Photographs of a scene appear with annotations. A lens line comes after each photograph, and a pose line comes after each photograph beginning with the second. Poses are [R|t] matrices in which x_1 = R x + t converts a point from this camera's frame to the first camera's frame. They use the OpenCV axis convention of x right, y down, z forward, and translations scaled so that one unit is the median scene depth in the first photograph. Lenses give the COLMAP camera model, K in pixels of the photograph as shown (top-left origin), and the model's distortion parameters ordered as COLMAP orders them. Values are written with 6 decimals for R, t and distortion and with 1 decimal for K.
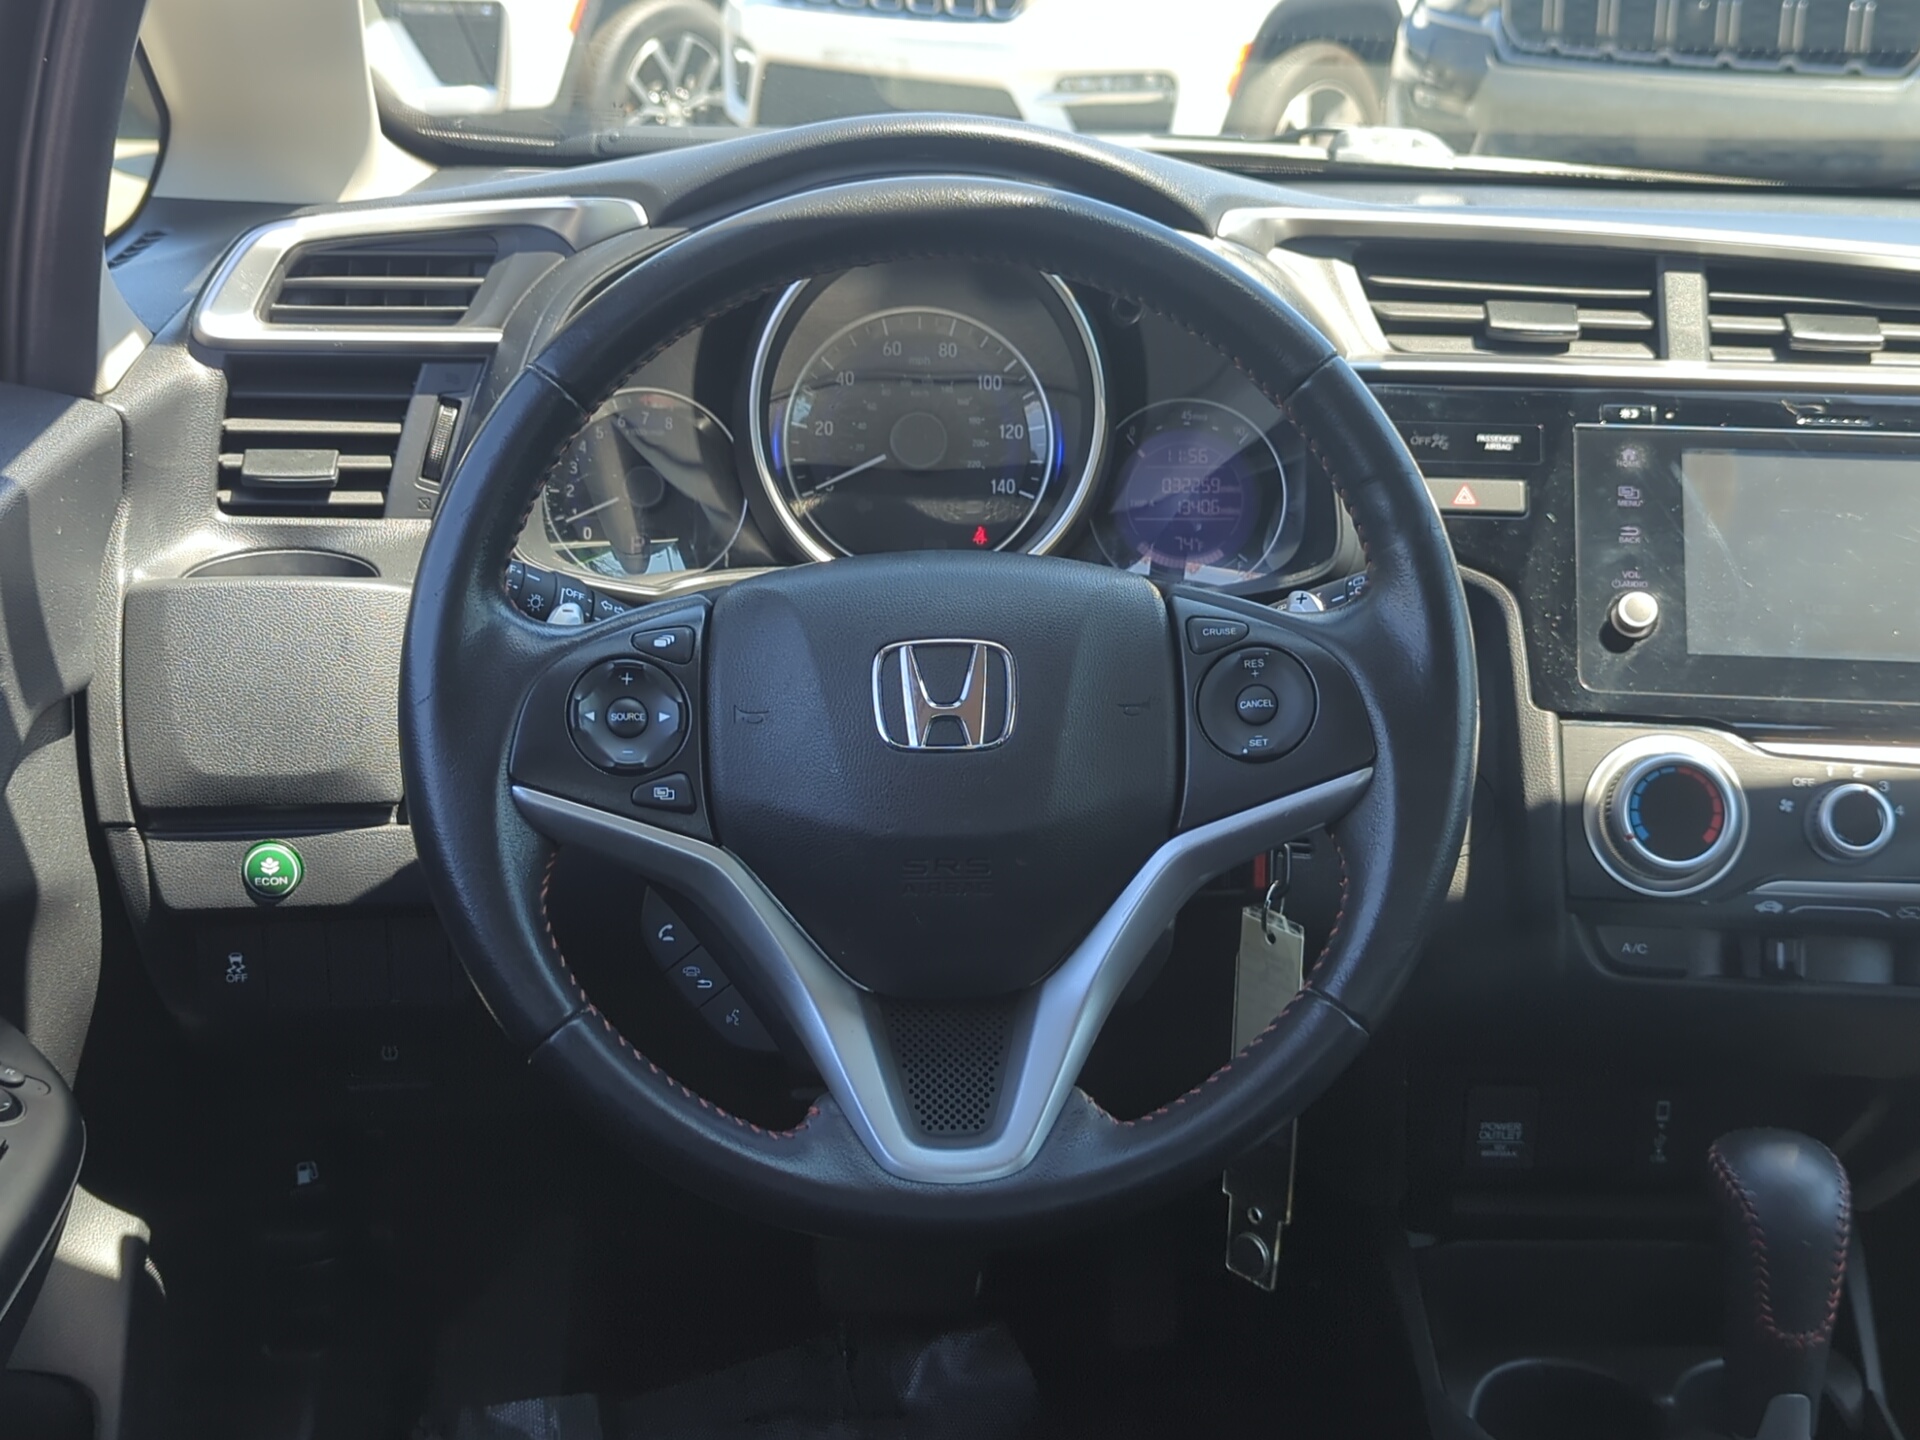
lens RADIAL K [[2451.5, 0, 968.8], [0, 2451.5, 676.3], [0, 0, 1]] dist [0.054097, 0.000000]
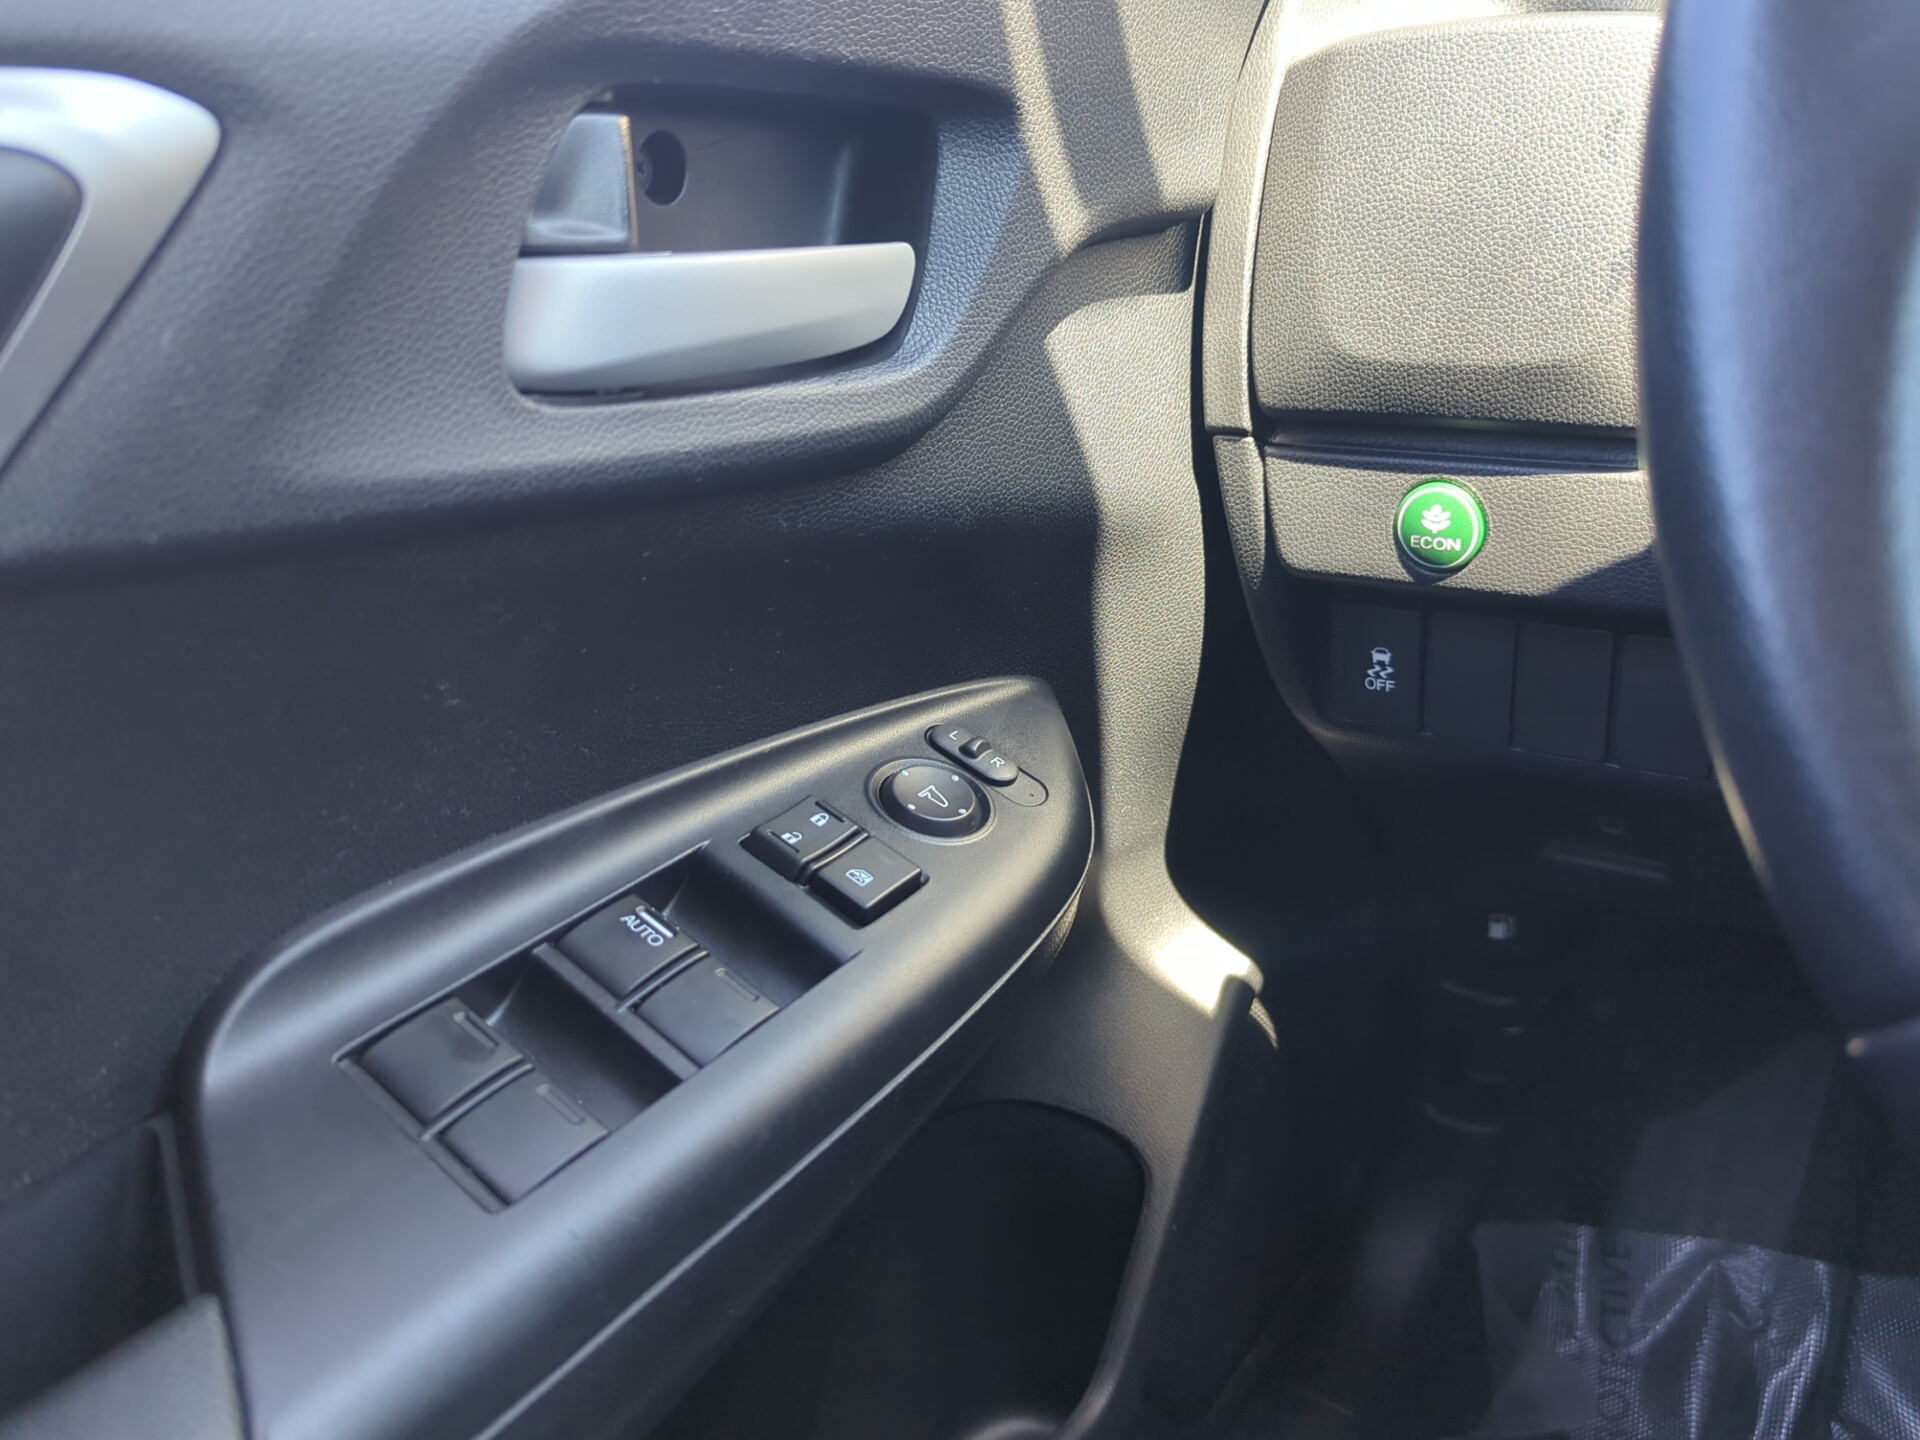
lens RADIAL K [[1572.3, 0, 954.1], [0, 1572.3, 728.1], [0, 0, 1]] dist [0.002759, 0.004239]
pose [[0.765339, 0.190069, -0.614922, -0.116299], [-0.089784, 0.977588, 0.190421, 0.061412], [0.637334, -0.090527, 0.765252, 0.586358]]
